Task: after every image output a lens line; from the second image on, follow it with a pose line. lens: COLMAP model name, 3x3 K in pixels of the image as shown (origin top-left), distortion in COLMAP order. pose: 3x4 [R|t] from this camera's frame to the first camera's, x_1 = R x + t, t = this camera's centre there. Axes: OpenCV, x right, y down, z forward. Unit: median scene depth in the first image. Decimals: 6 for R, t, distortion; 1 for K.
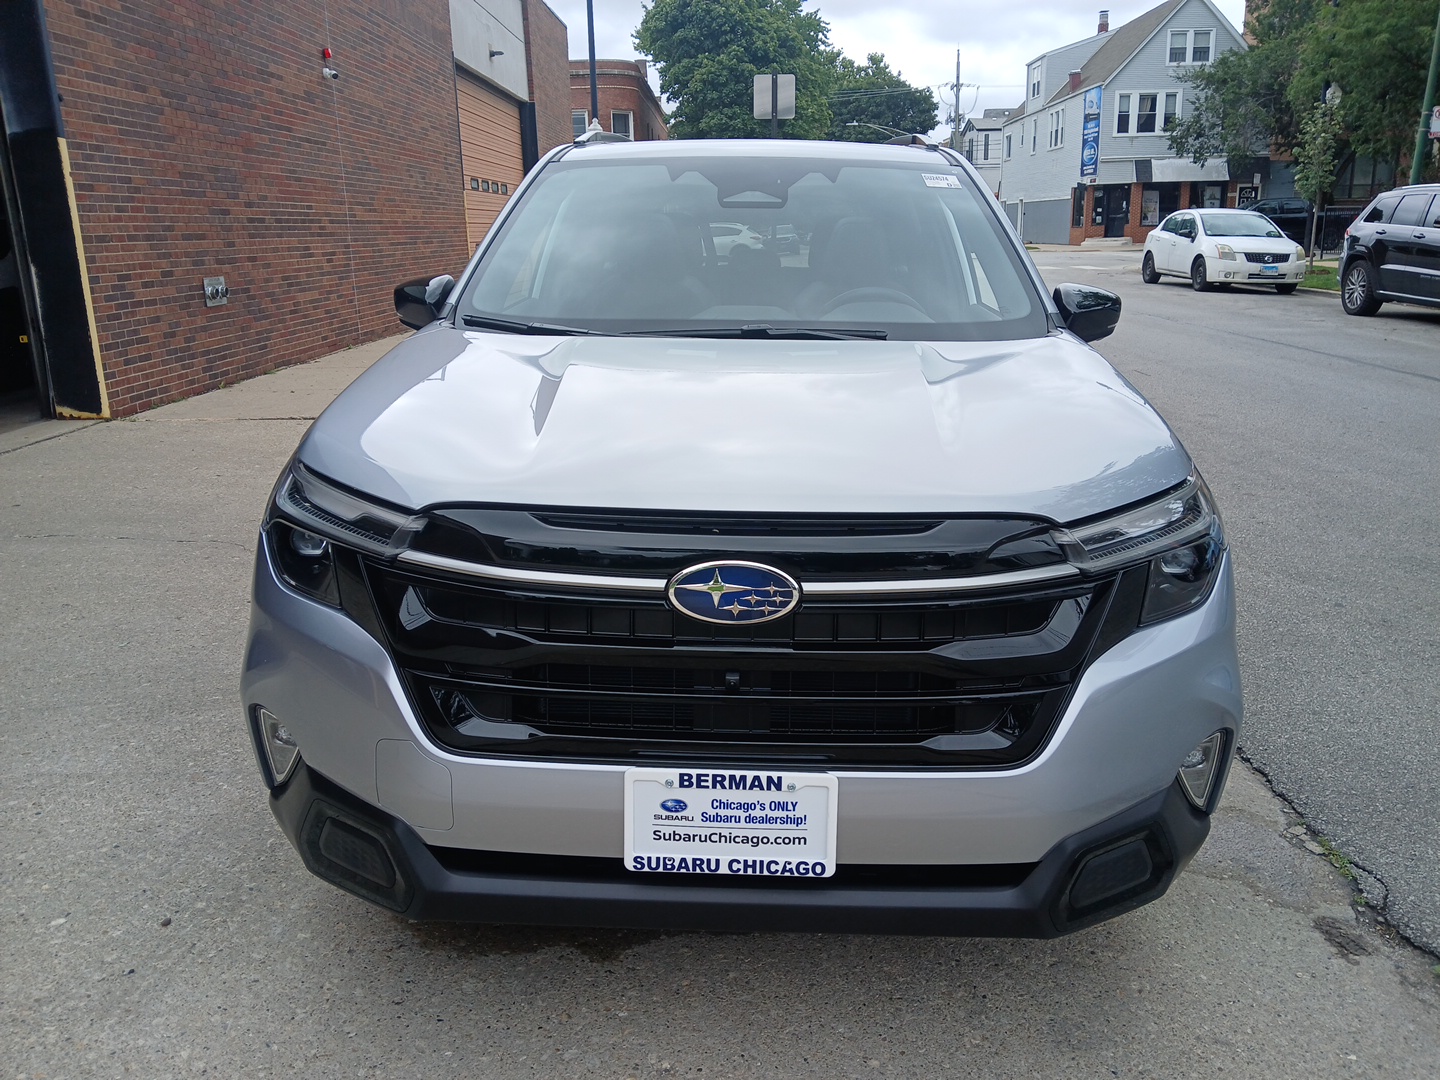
lens RADIAL K [[1151.8, 0, 729.8], [0, 1151.8, 550.4], [0, 0, 1]] dist [0.018002, -0.039080]
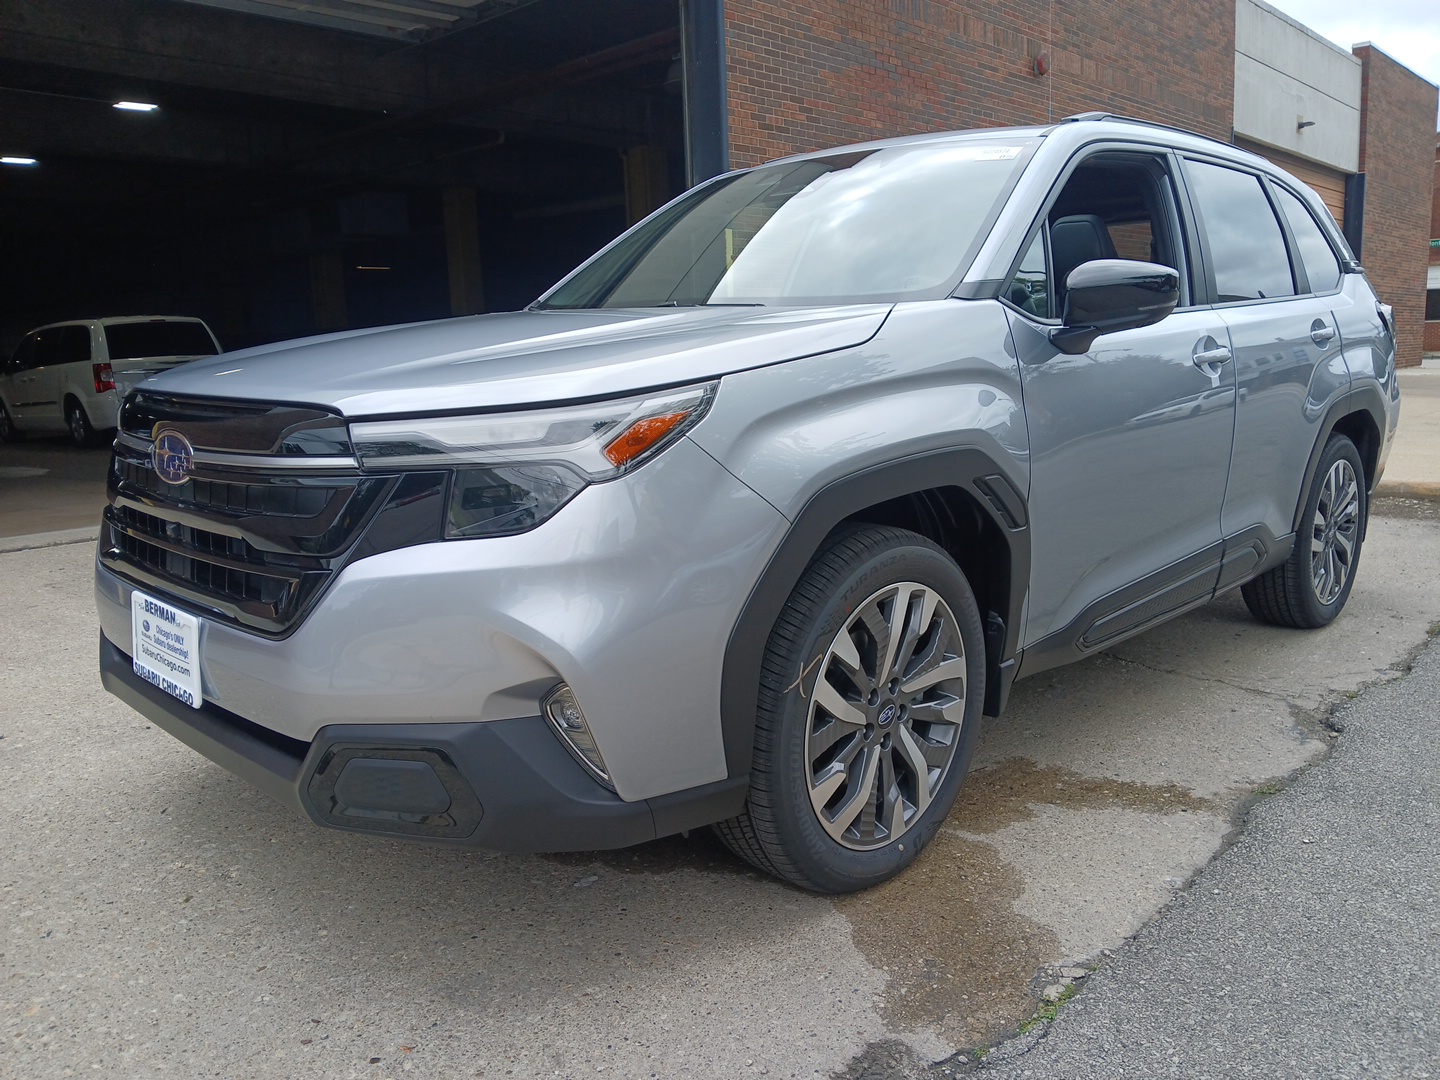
lens RADIAL K [[1151.8, 0, 739.9], [0, 1151.8, 563.9], [0, 0, 1]] dist [0.018002, -0.039080]
pose [[0.730878, 0.119507, -0.671964, 0.305303], [-0.169856, 0.985423, -0.009494, 0.013761], [0.661035, 0.121076, 0.740523, 0.117231]]
